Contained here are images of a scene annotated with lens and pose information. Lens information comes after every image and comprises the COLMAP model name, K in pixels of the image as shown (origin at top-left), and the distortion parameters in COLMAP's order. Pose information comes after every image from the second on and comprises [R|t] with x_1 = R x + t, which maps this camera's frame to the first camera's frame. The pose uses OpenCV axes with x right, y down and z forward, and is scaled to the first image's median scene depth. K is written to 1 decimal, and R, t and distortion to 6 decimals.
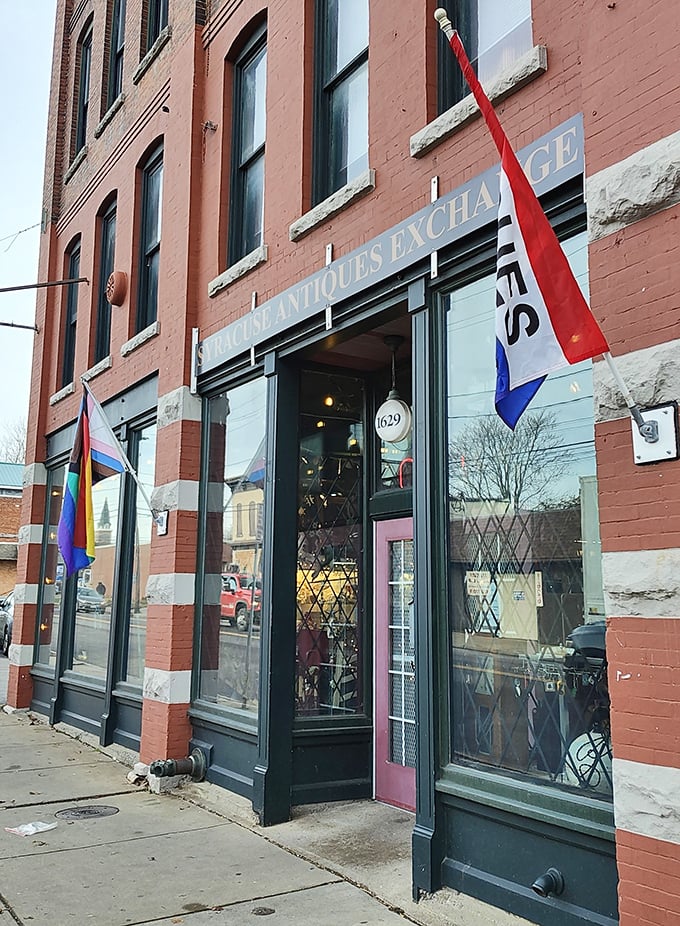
lens RADIAL K [[859.8, 0, 340.0], [0, 859.8, 463.0], [0, 0, 1]] dist [-0.006024, -0.010657]
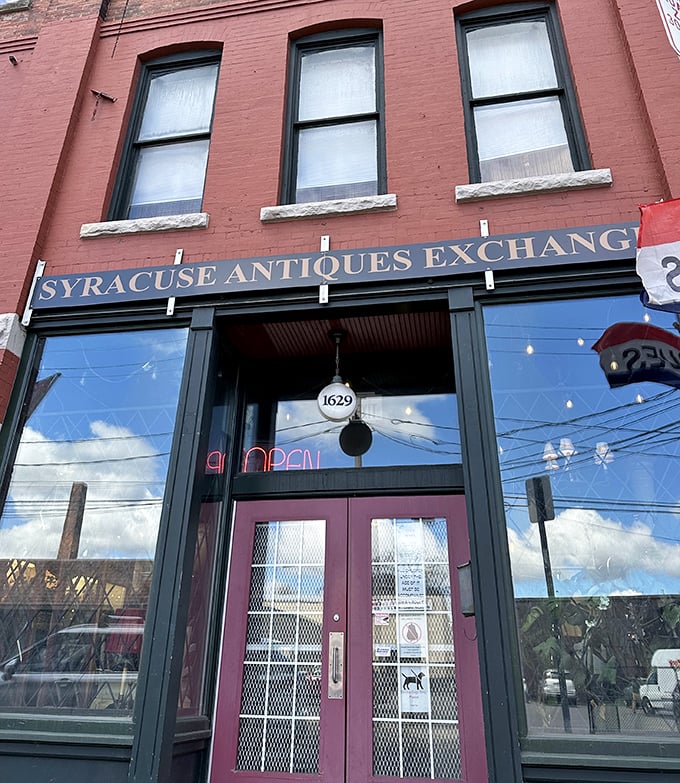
lens RADIAL K [[624.2, 0, 339.5], [0, 624.2, 350.2], [0, 0, 1]] dist [0.086384, -0.108886]
pose [[0.689764, 0.338784, 0.639884, -0.479836], [-0.132396, 0.927892, -0.348552, 0.171047], [-0.711826, 0.155701, 0.684880, 0.447518]]
